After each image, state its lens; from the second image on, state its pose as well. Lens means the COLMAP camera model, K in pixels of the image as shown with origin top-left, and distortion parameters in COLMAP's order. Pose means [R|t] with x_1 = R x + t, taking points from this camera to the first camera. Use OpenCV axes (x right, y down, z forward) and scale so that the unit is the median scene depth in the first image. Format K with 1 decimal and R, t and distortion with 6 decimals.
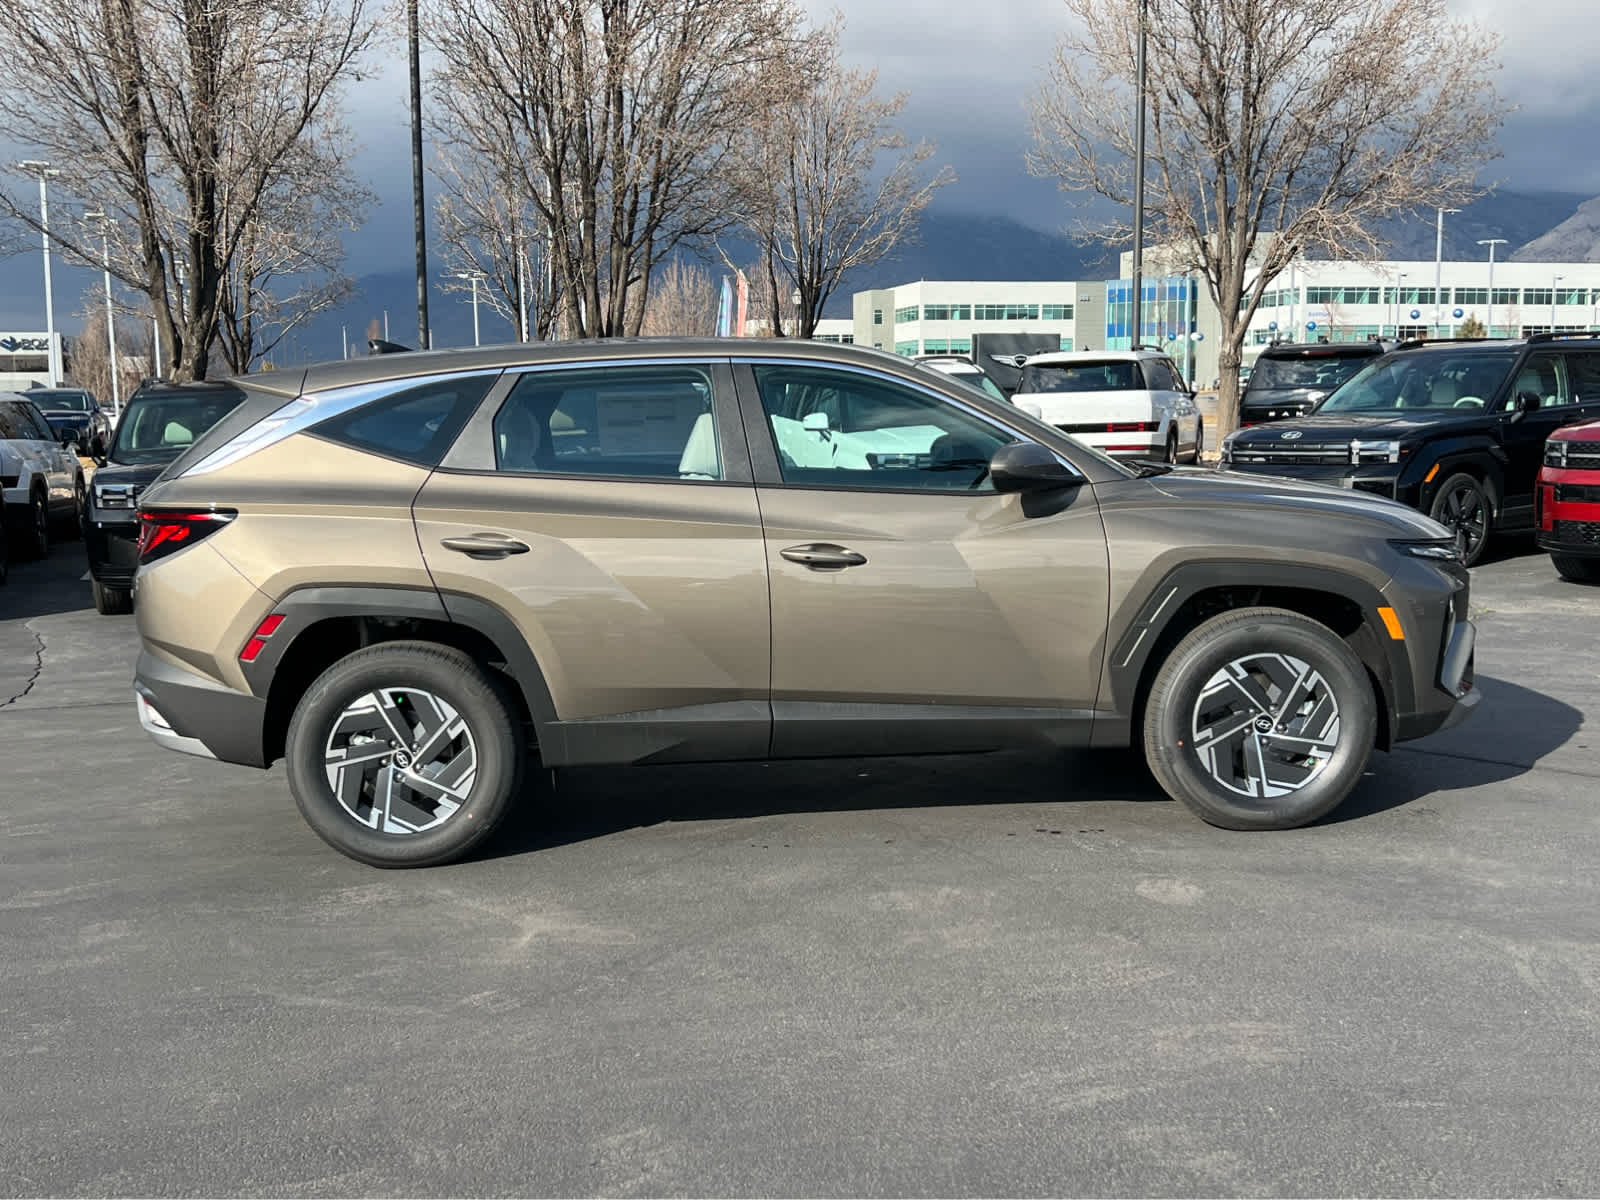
lens RADIAL K [[1666.2, 0, 800.0], [0, 1666.2, 600.0], [0, 0, 1]] dist [0.100356, -0.180063]
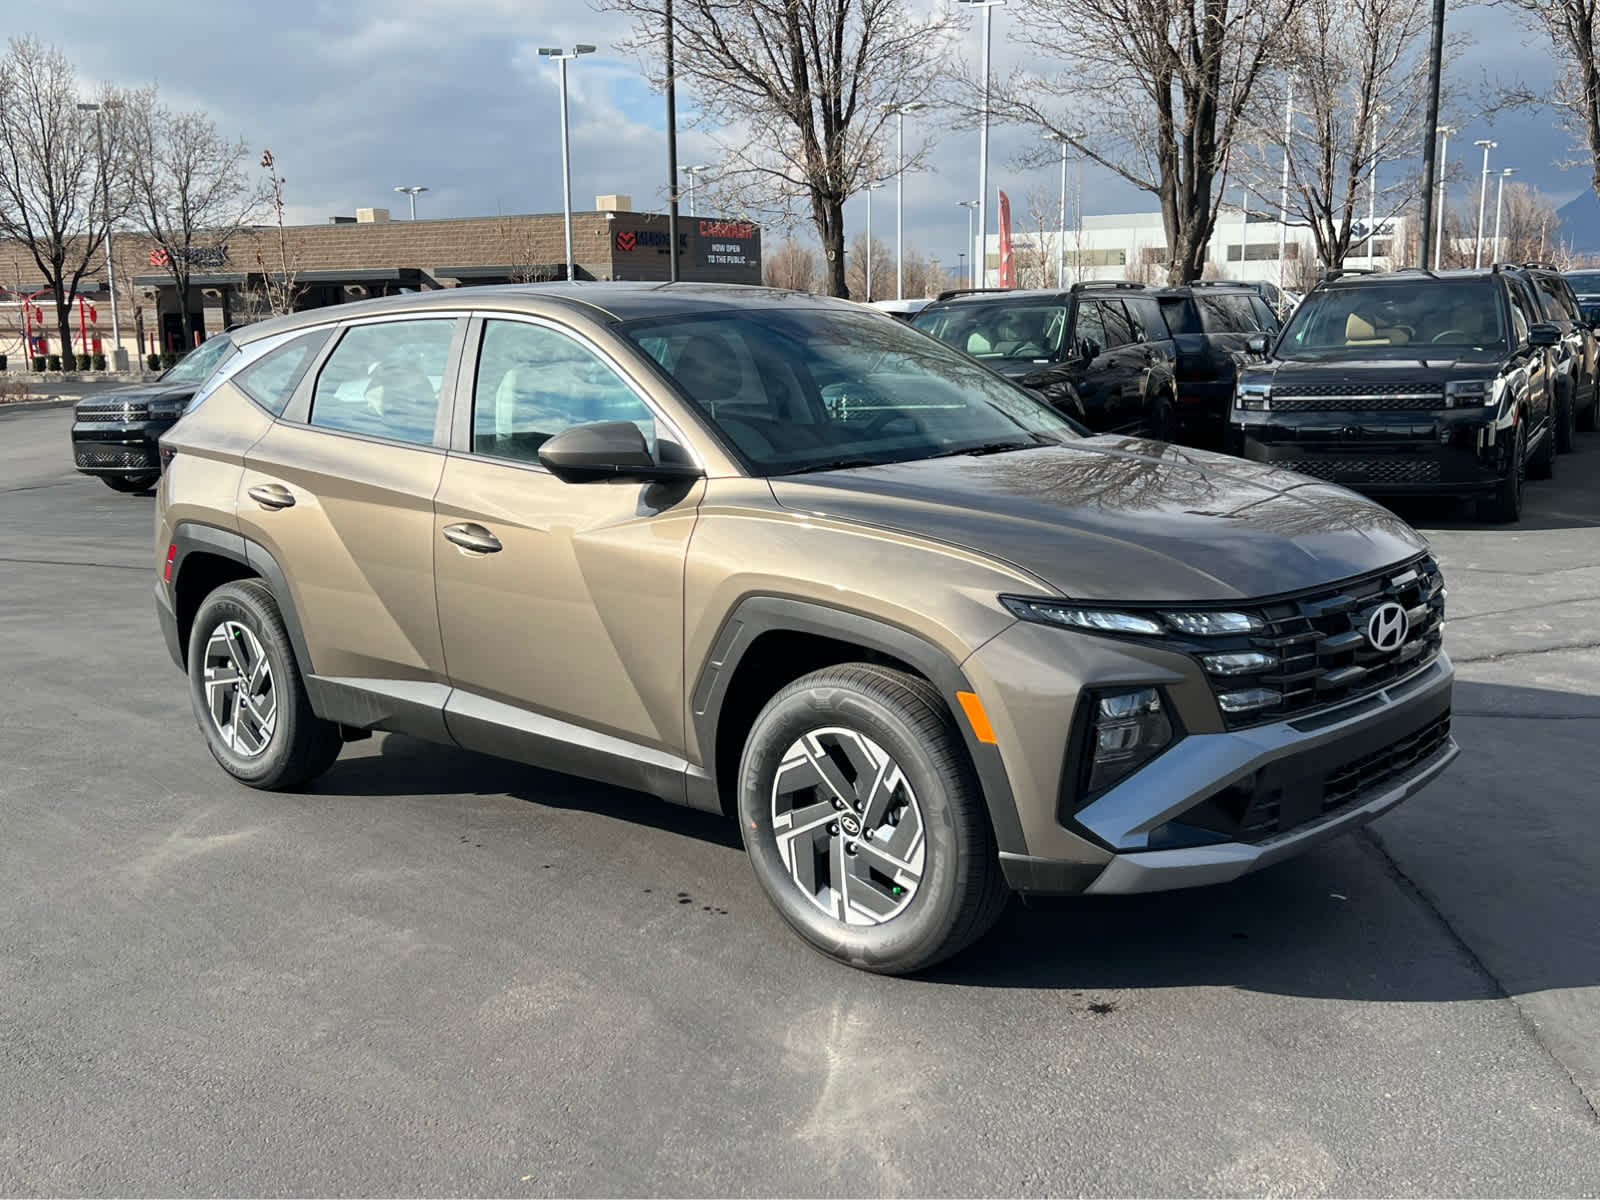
lens RADIAL K [[1666.2, 0, 800.0], [0, 1666.2, 600.0], [0, 0, 1]] dist [0.100356, -0.180063]
pose [[0.703242, 0.119715, -0.700799, 0.762970], [-0.070267, 0.992598, 0.099050, -0.093092], [0.707470, -0.020413, 0.706448, 0.482015]]
